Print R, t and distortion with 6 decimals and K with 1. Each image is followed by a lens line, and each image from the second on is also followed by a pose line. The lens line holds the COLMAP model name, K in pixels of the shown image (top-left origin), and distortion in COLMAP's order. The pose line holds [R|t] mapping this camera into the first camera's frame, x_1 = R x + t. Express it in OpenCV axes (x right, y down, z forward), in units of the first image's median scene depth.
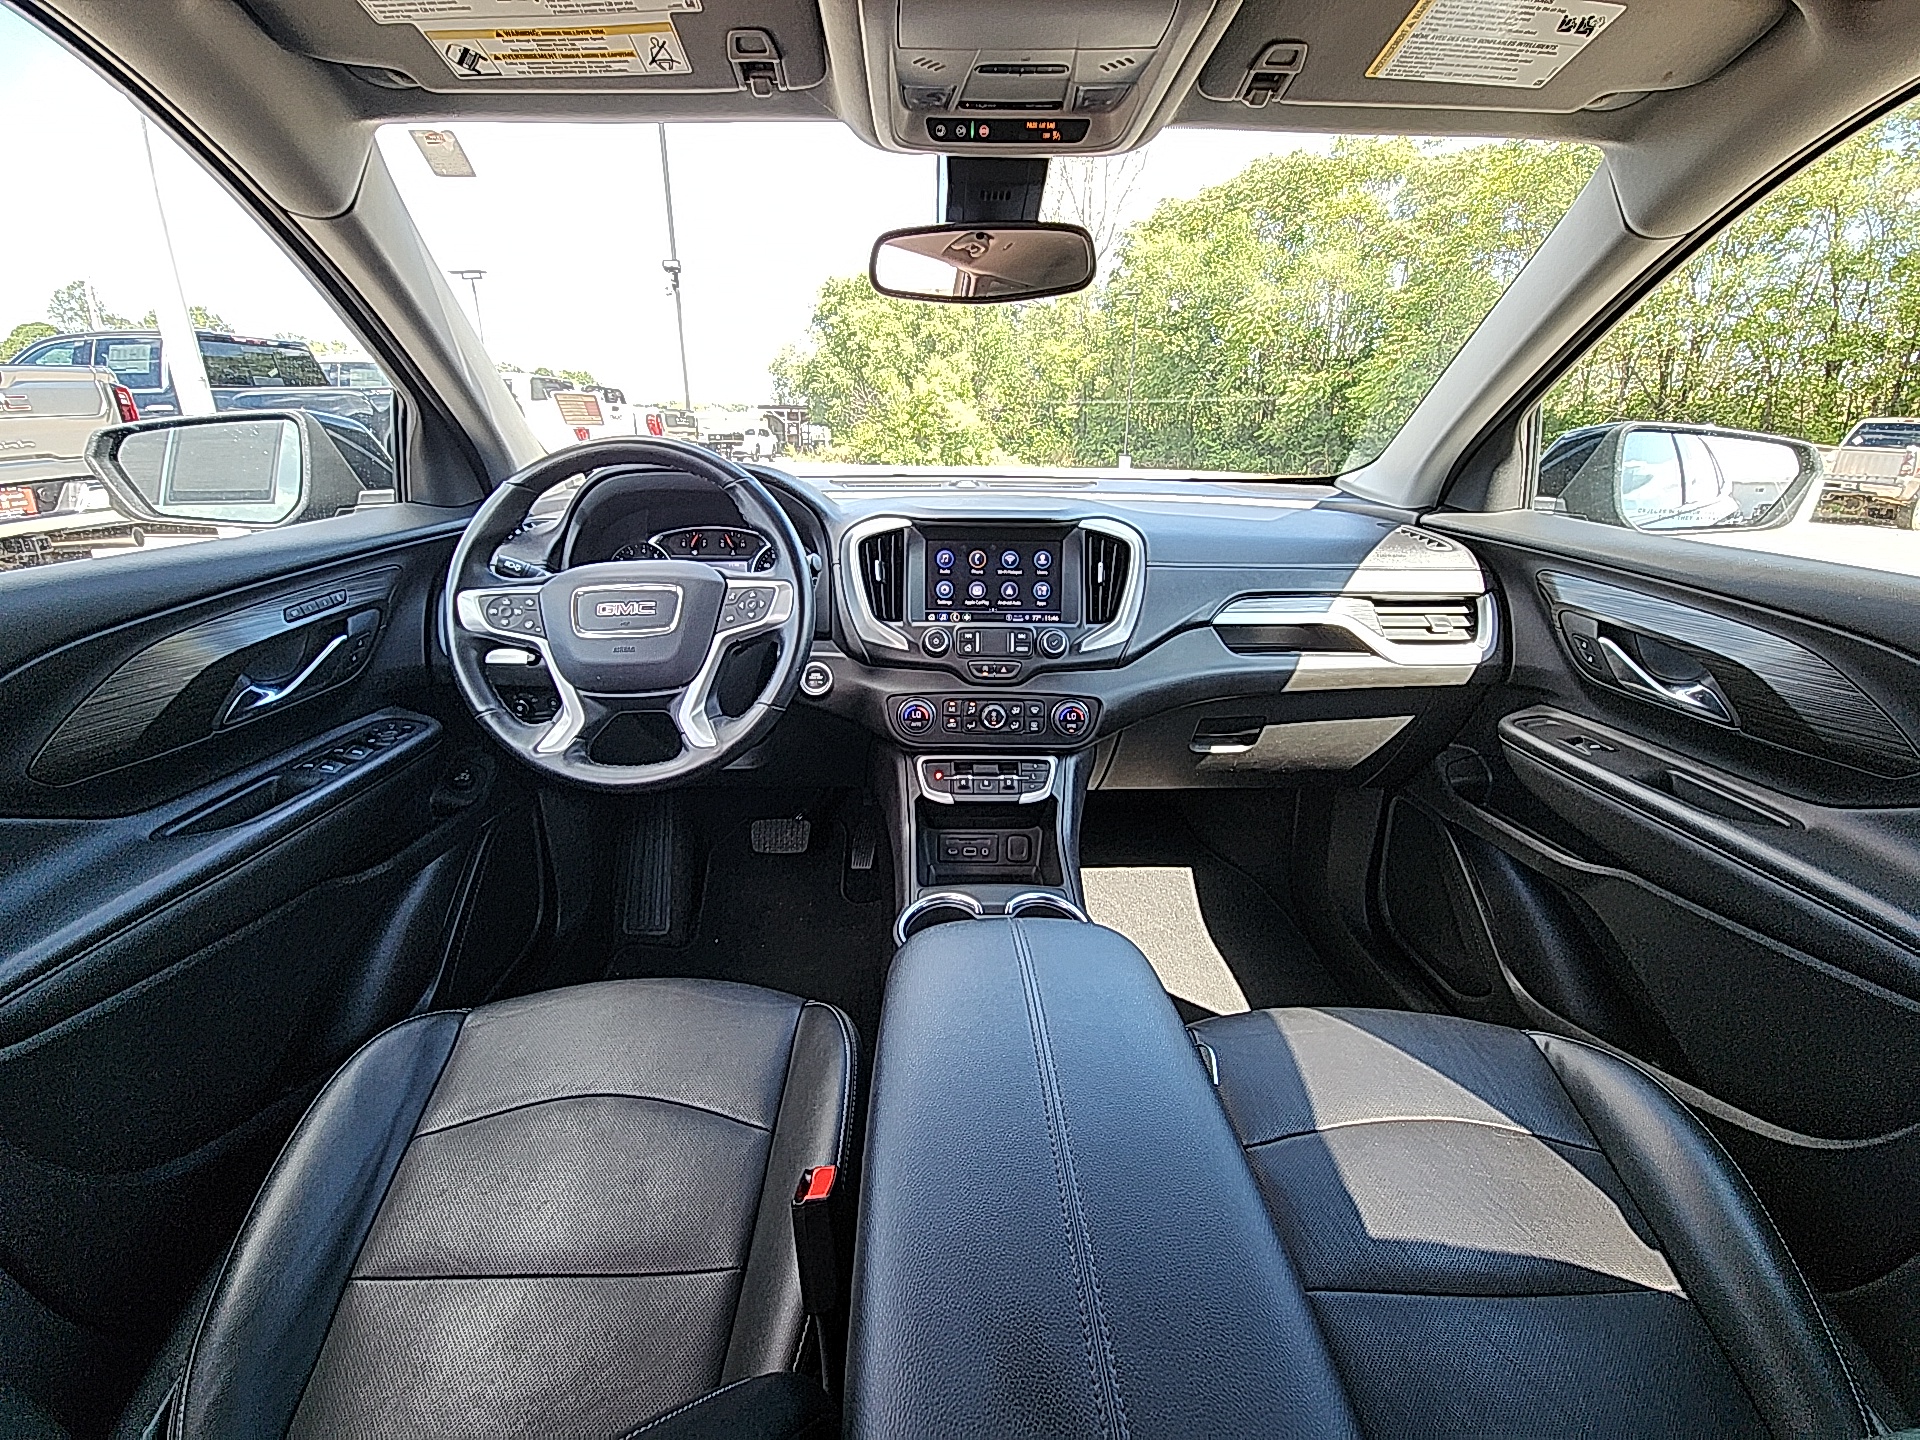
lens RADIAL K [[773.2, 0, 948.9], [0, 773.2, 703.3], [0, 0, 1]] dist [0.016021, -0.011855]
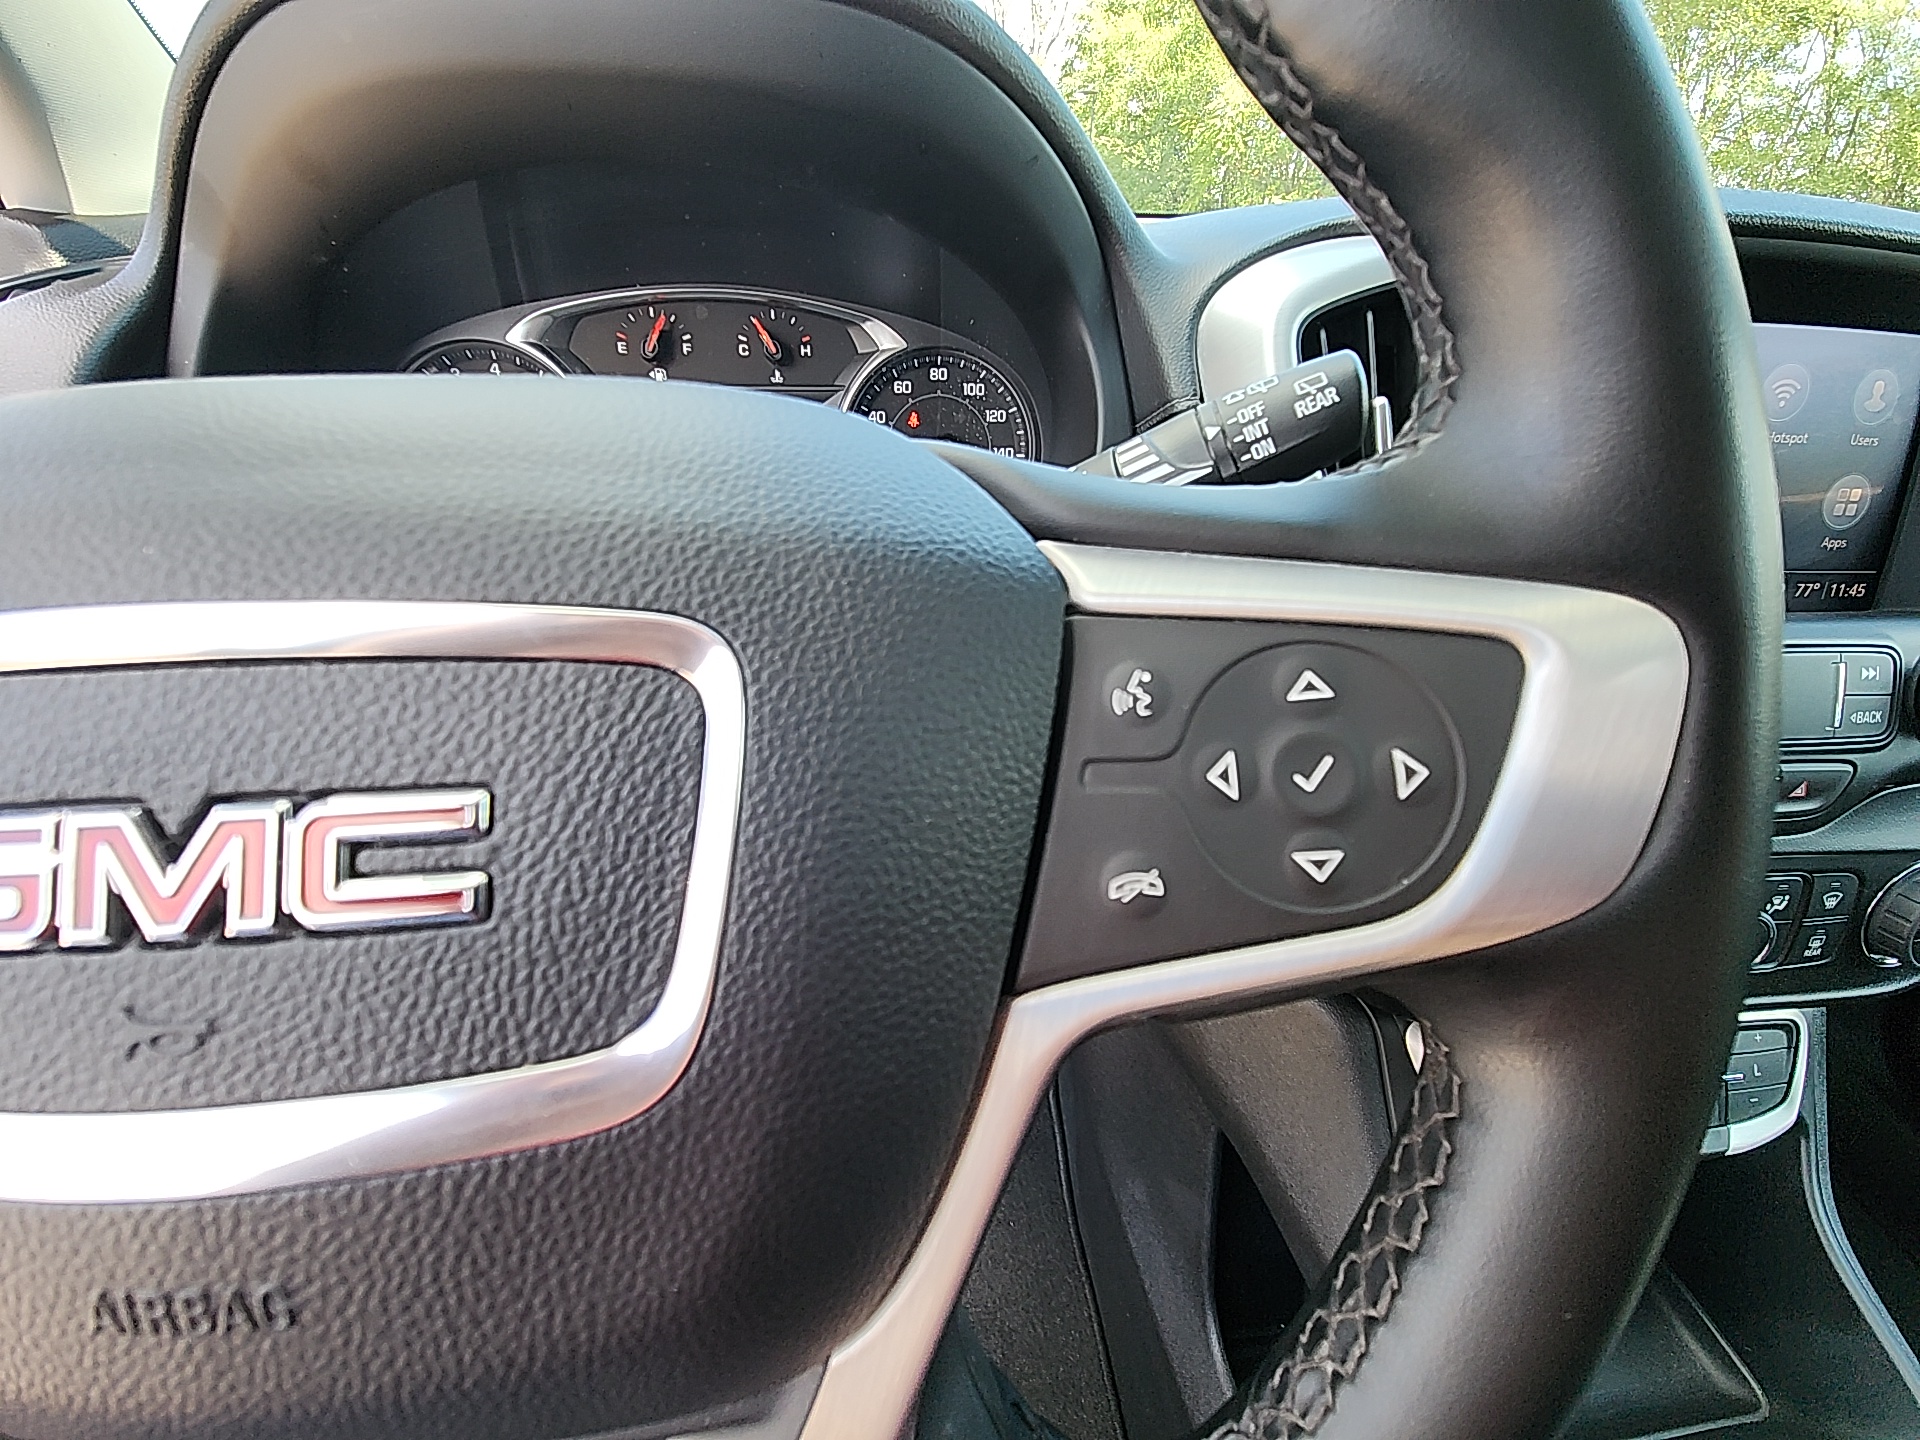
lens RADIAL K [[773.2, 0, 953.6], [0, 773.2, 707.2], [0, 0, 1]] dist [0.016021, -0.011855]
pose [[0.996559, -0.028814, 0.077720, -0.245089], [0.014120, 0.982943, 0.183365, -0.120369], [-0.081678, -0.181637, 0.979968, 0.677458]]
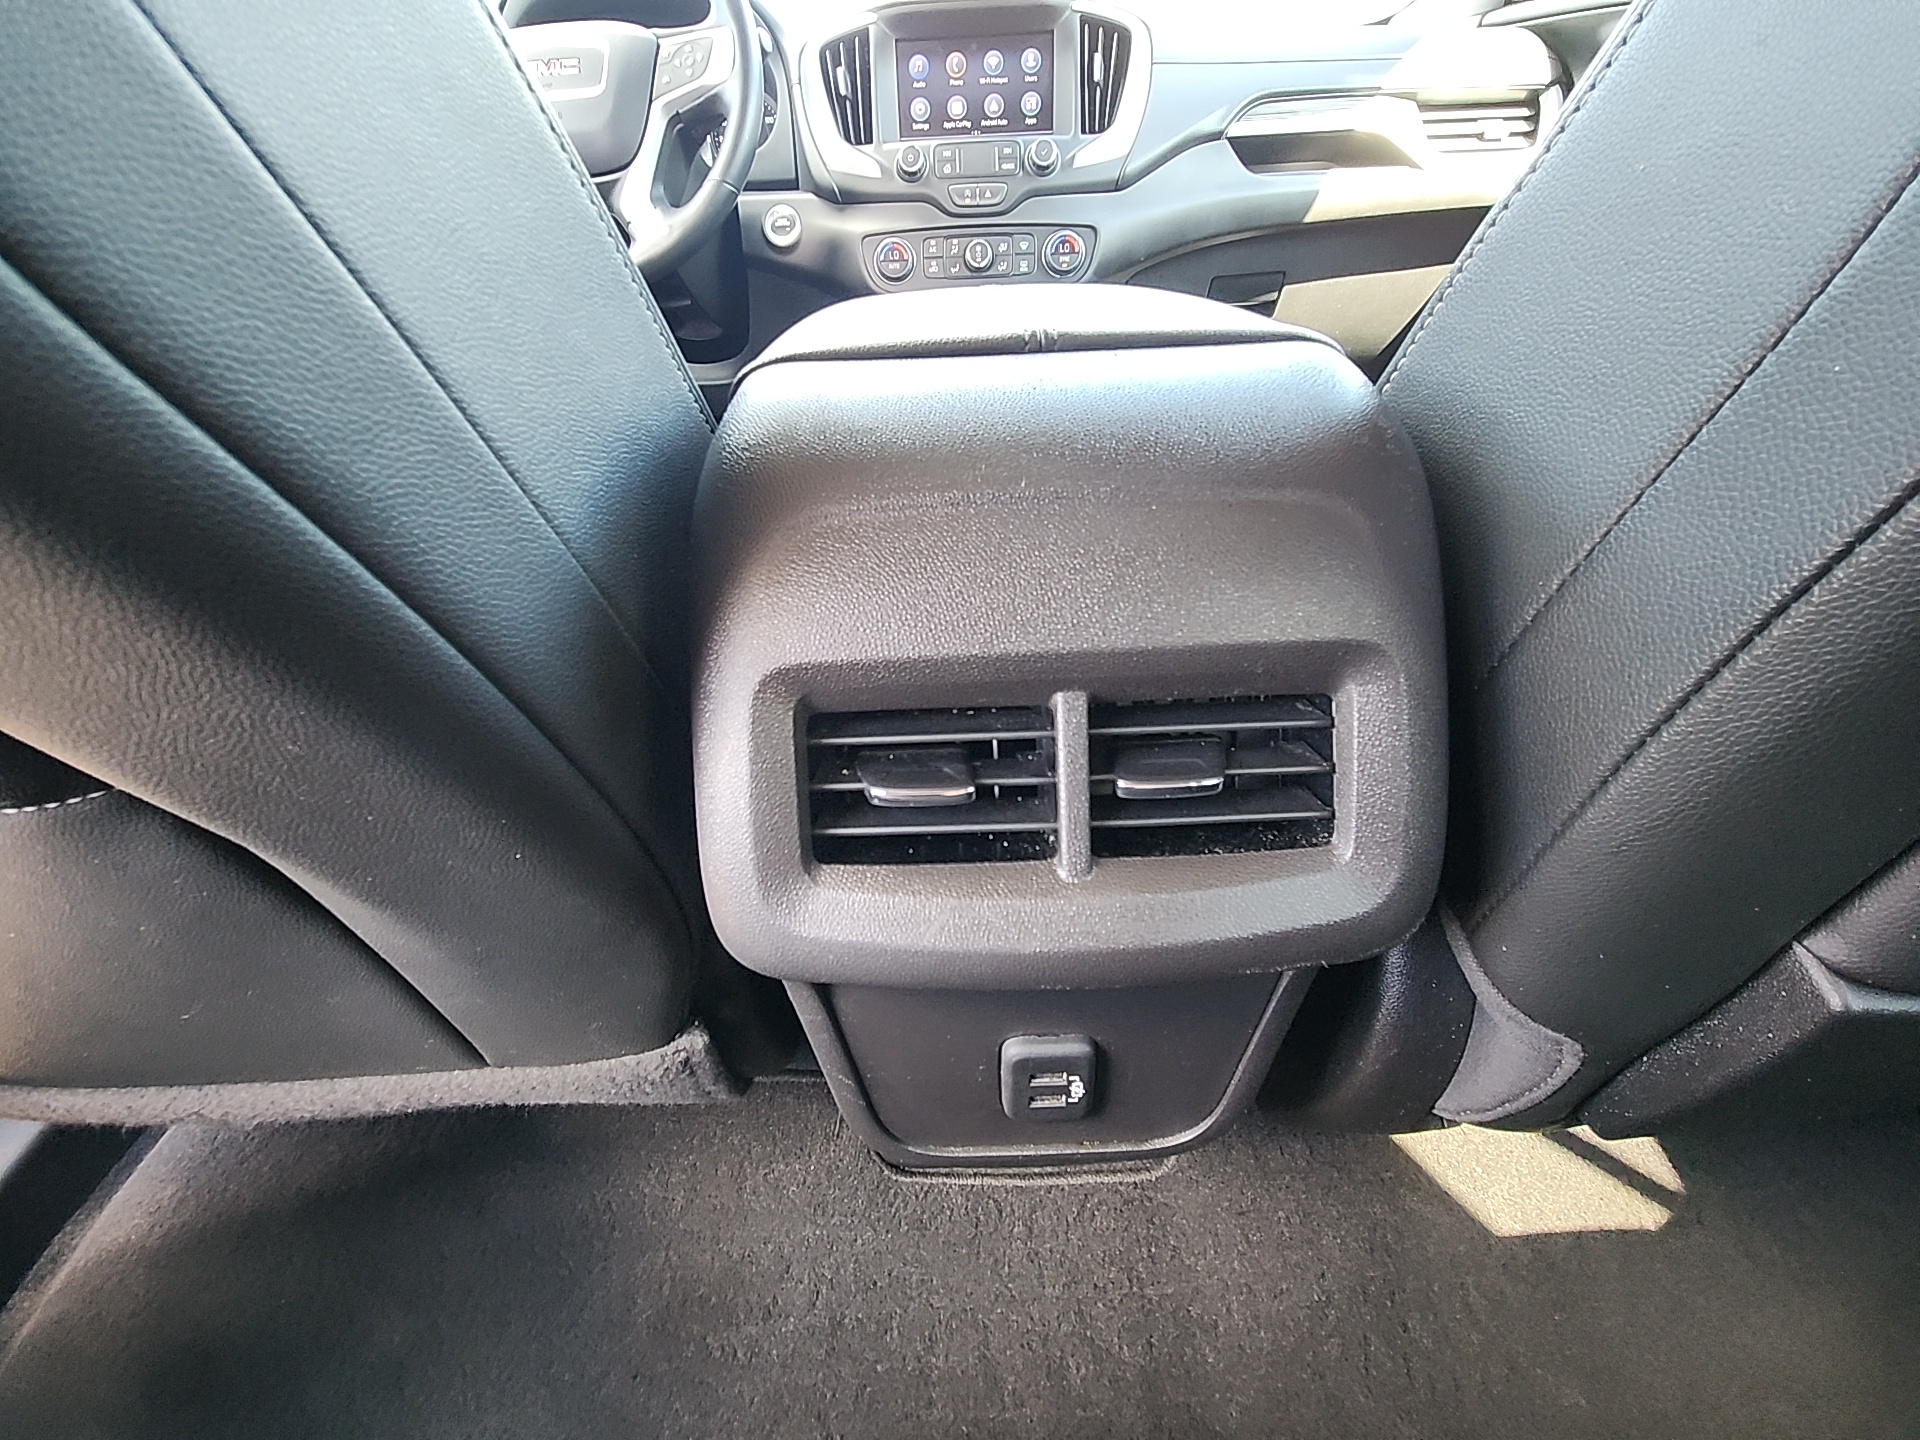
lens RADIAL K [[773.2, 0, 945.2], [0, 773.2, 705.2], [0, 0, 1]] dist [0.016021, -0.011855]
pose [[0.998666, -0.029069, -0.042666, 0.039020], [0.037399, 0.977052, 0.209691, 0.312717], [0.035592, -0.211007, 0.976836, -0.001611]]
